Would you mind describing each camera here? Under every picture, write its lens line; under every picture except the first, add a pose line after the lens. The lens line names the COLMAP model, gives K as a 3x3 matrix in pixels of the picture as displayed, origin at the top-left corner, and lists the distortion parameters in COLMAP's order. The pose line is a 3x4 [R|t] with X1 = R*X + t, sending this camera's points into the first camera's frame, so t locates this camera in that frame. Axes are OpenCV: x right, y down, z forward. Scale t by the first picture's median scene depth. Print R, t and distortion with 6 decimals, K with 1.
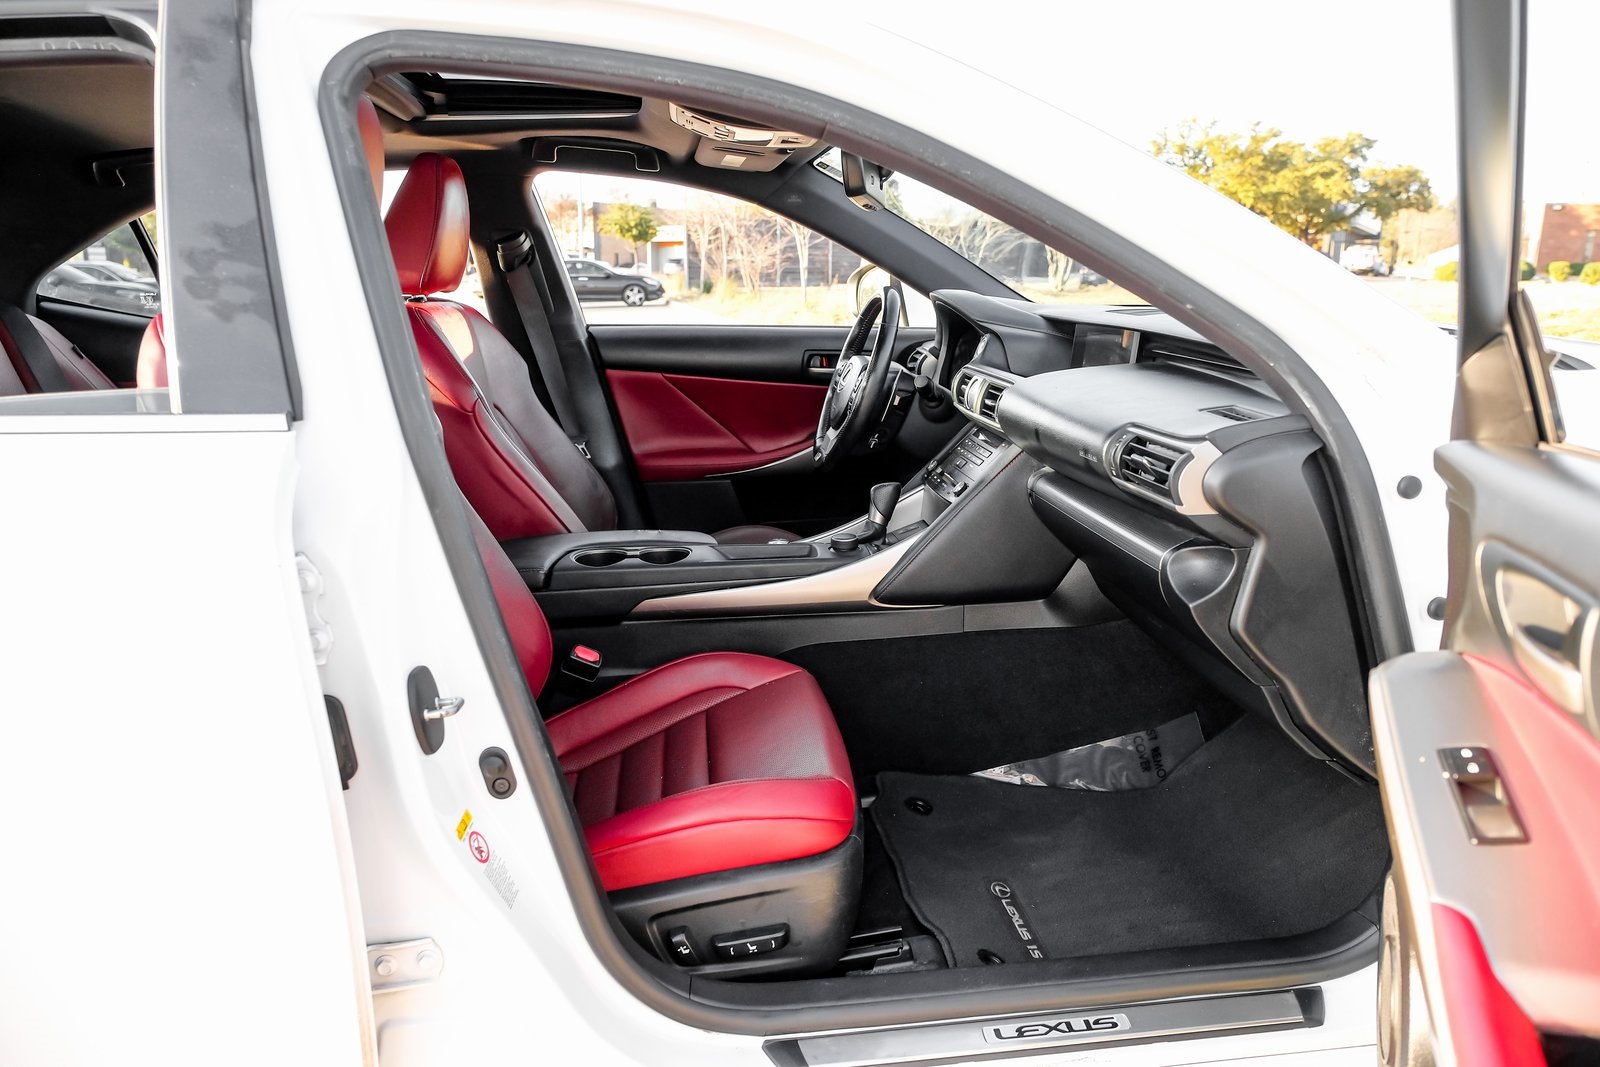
lens RADIAL K [[1084.0, 0, 792.9], [0, 1084.0, 517.8], [0, 0, 1]] dist [-0.018237, 0.005777]
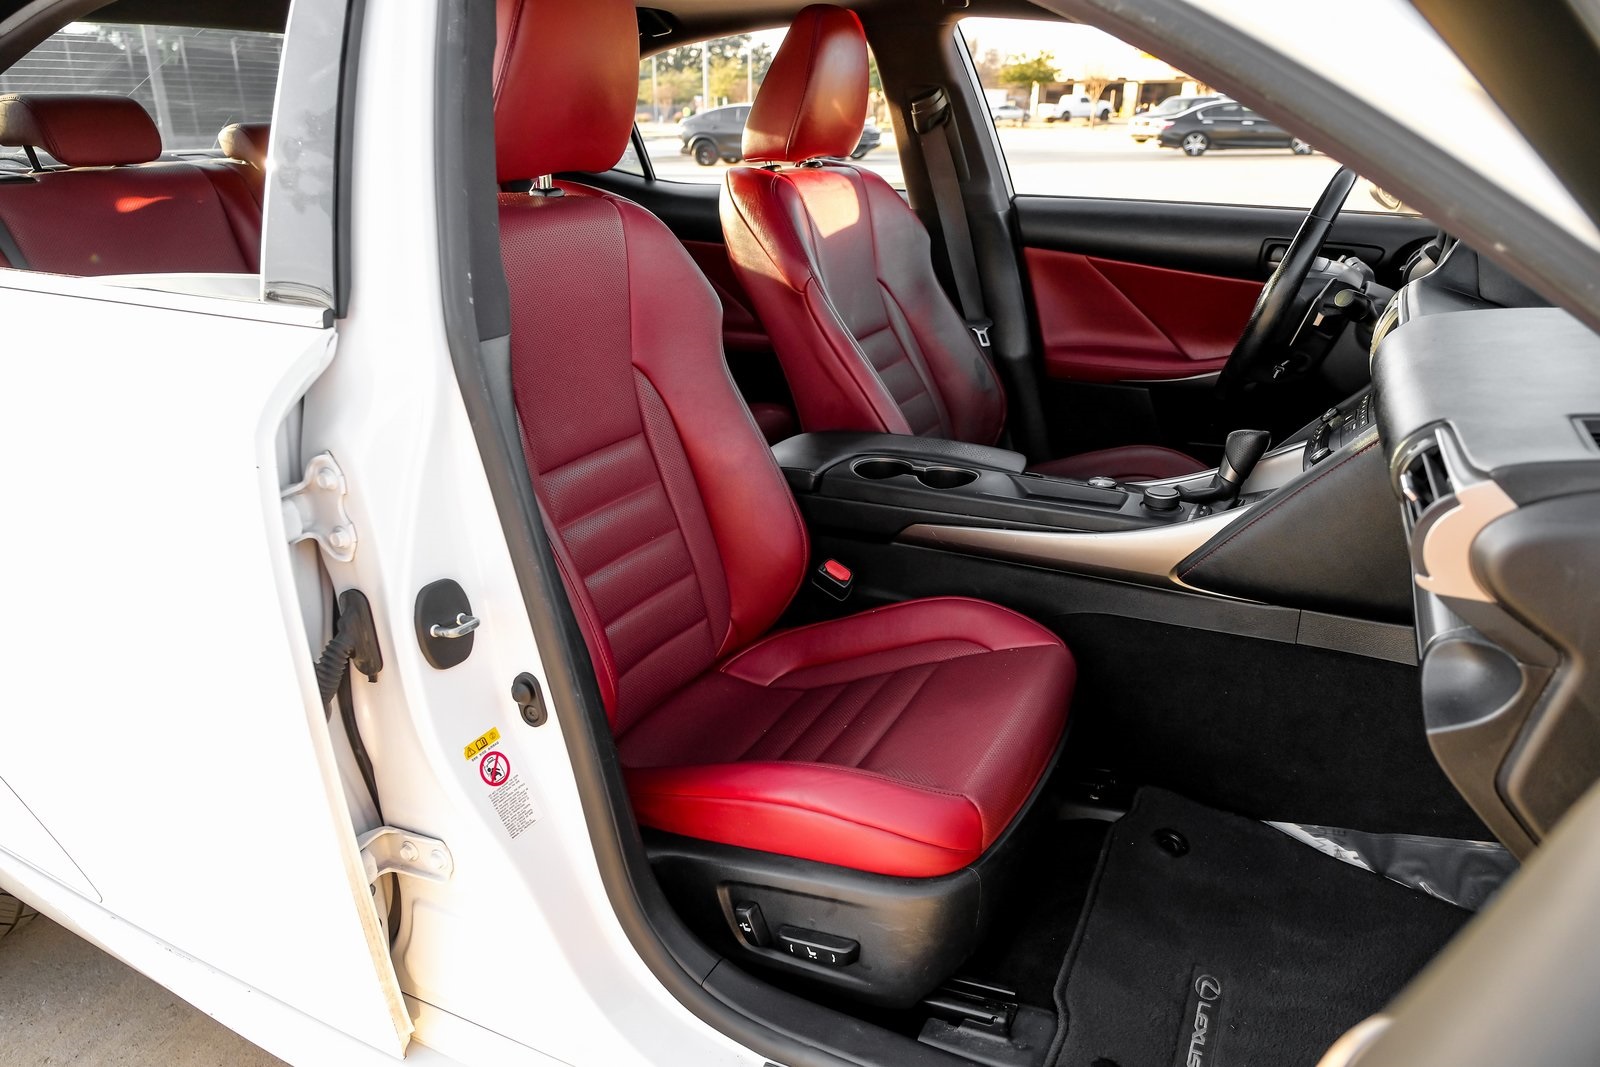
lens RADIAL K [[1084.0, 0, 792.9], [0, 1084.0, 517.8], [0, 0, 1]] dist [-0.018237, 0.005777]
pose [[0.846836, 0.185307, -0.498528, 0.219270], [-0.116999, 0.979285, 0.165266, -0.063714], [0.518826, -0.081626, 0.850974, 0.183721]]
